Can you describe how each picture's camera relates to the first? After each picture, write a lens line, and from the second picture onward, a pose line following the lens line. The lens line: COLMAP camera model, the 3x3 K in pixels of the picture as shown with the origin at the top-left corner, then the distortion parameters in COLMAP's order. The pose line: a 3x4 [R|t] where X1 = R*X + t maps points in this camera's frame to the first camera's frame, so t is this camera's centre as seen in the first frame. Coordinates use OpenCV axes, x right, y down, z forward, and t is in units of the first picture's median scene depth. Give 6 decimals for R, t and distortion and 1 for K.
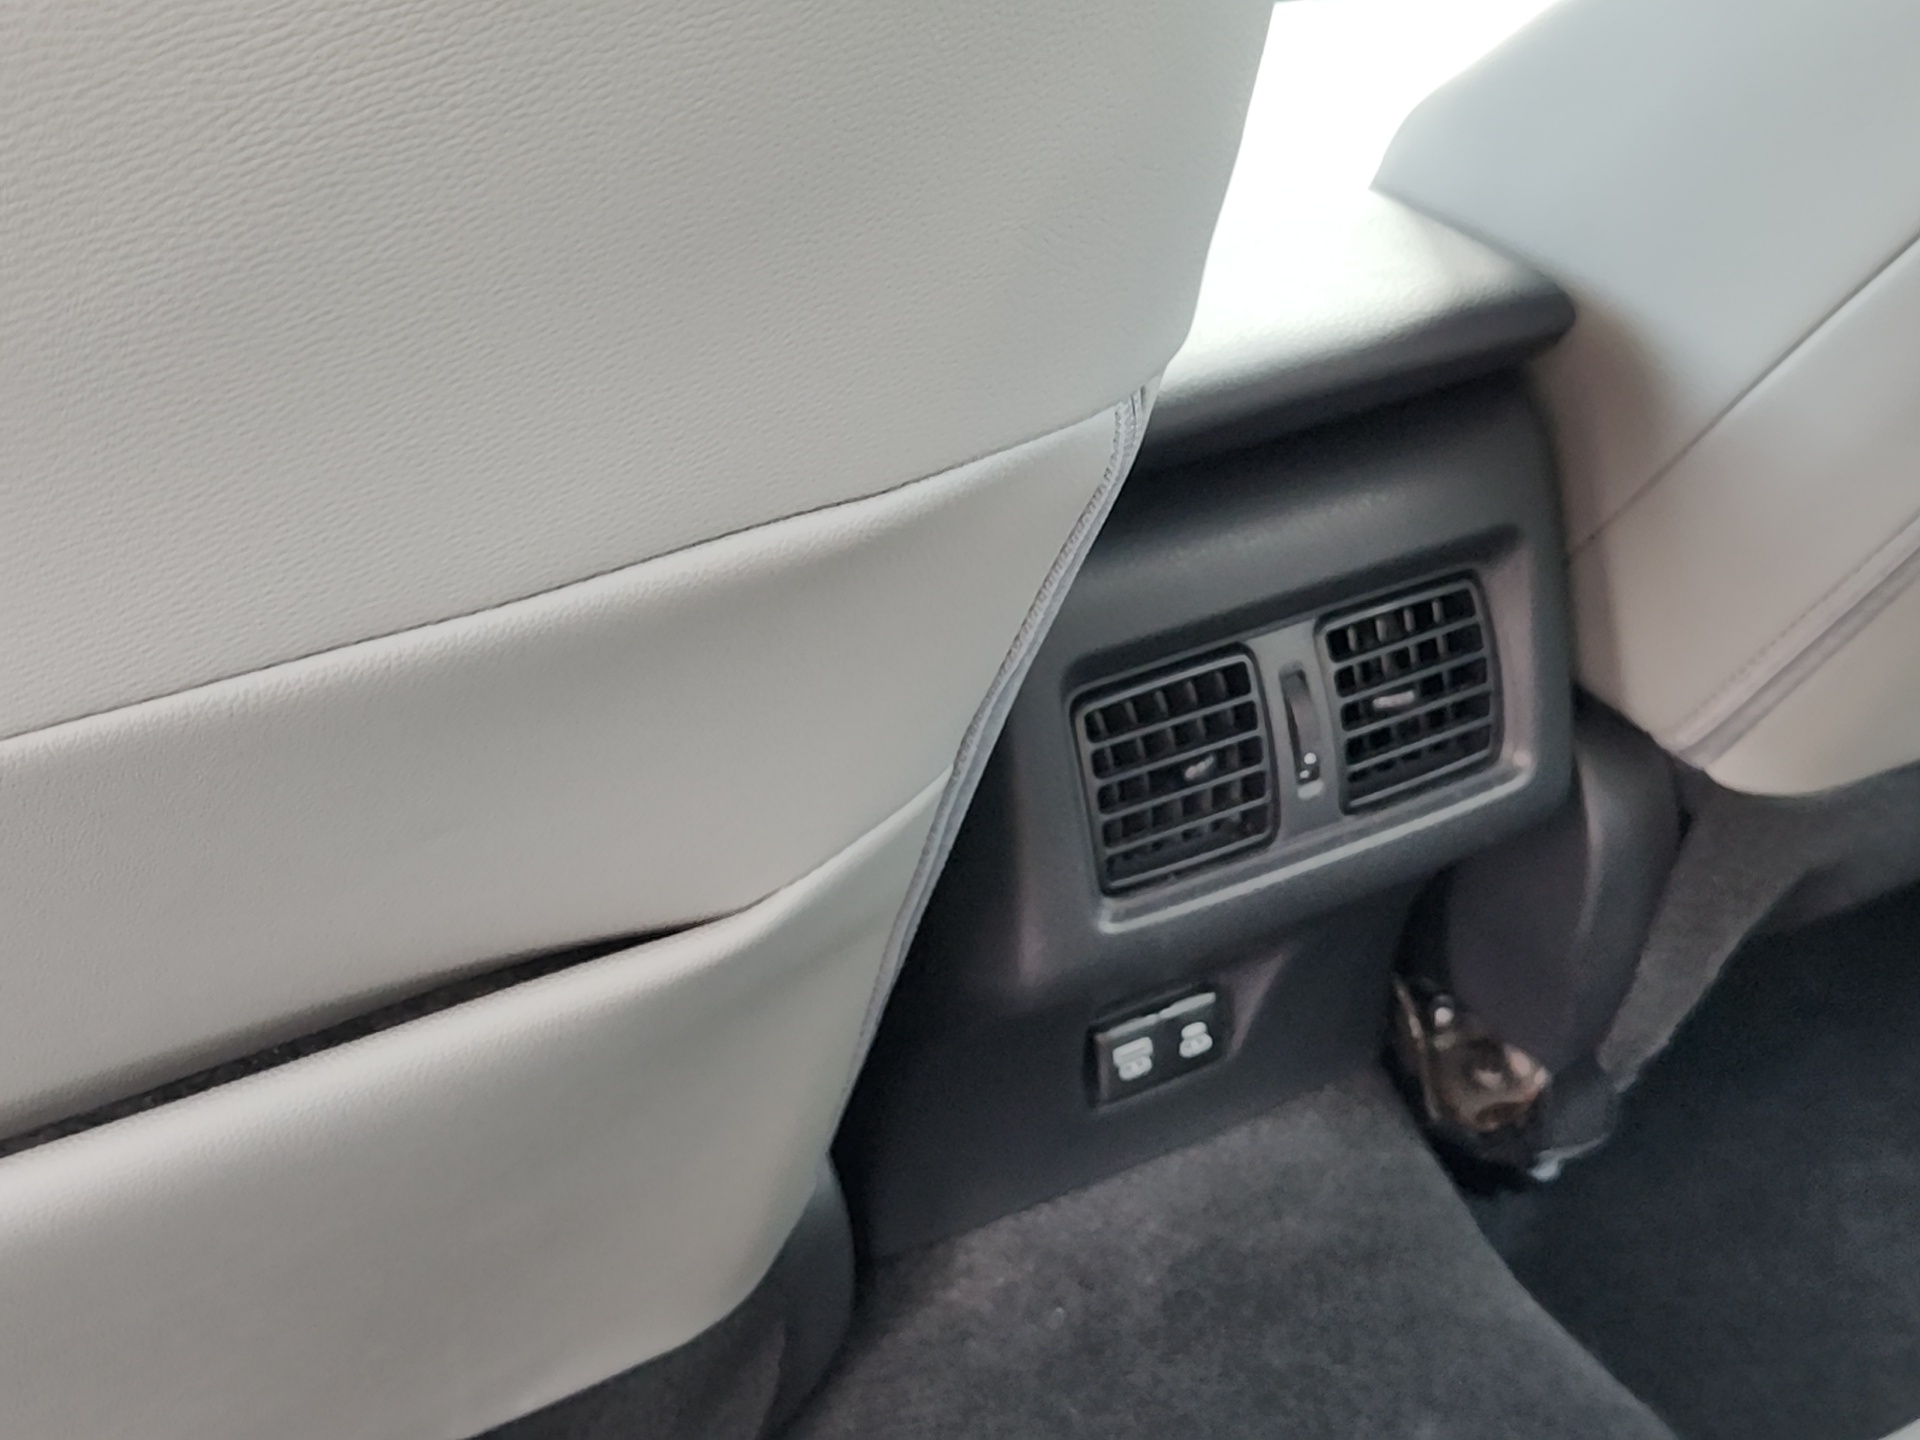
lens RADIAL K [[2673.5, 0, 956.9], [0, 2673.5, 726.5], [0, 0, 1]] dist [0.075759, -0.185896]
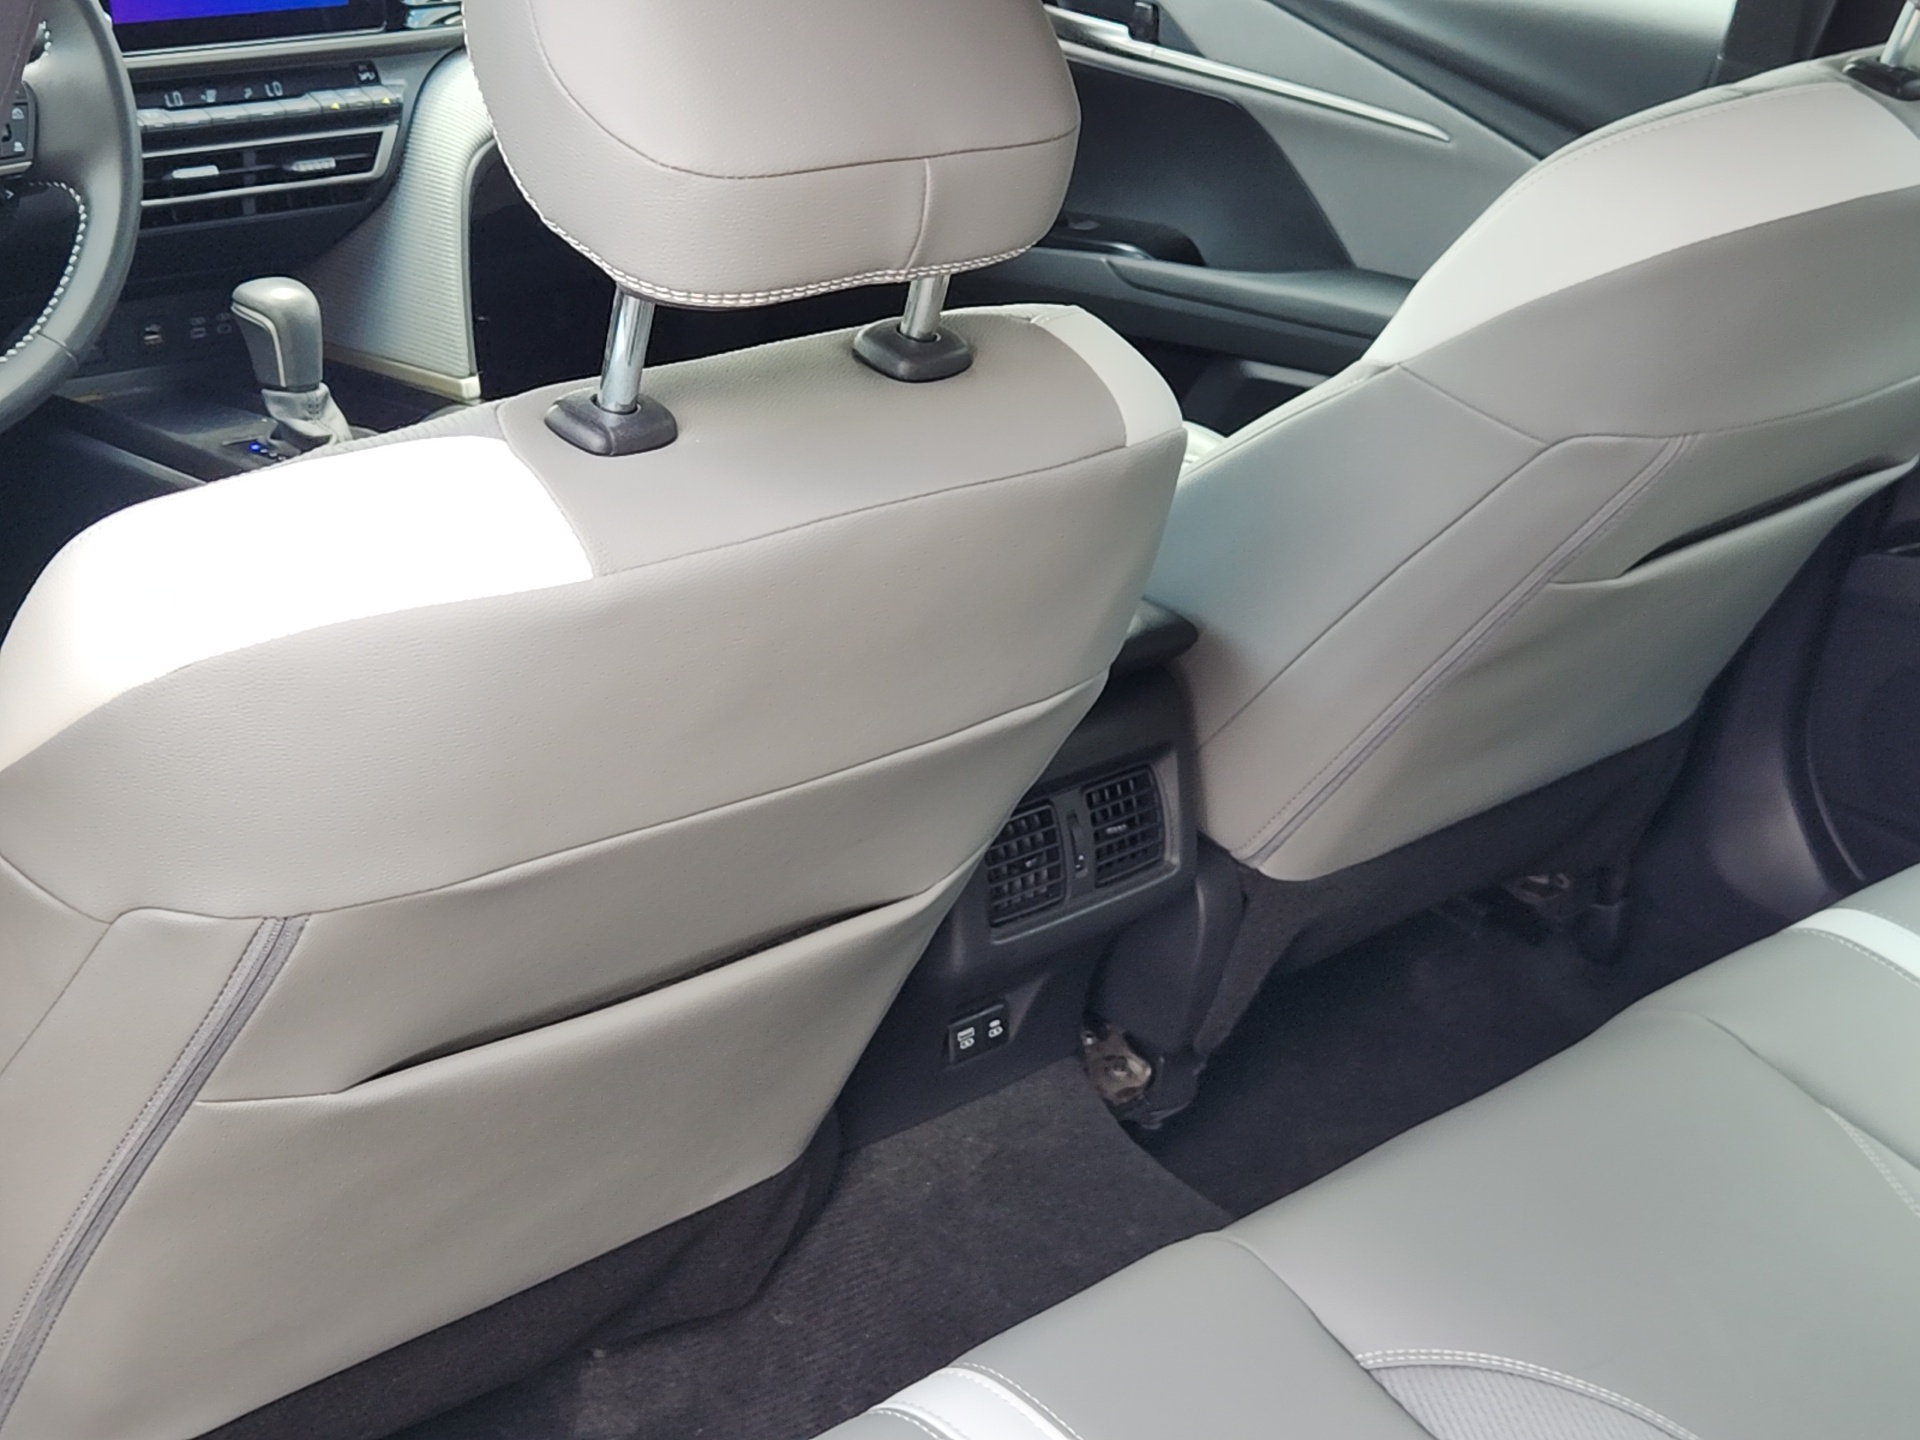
lens RADIAL K [[2673.5, 0, 956.9], [0, 2673.5, 726.5], [0, 0, 1]] dist [0.075759, -0.185896]
pose [[0.967305, -0.008490, 0.253472, -0.414568], [0.038004, 0.993007, -0.111769, 0.121091], [-0.250751, 0.117748, 0.960864, -0.799694]]
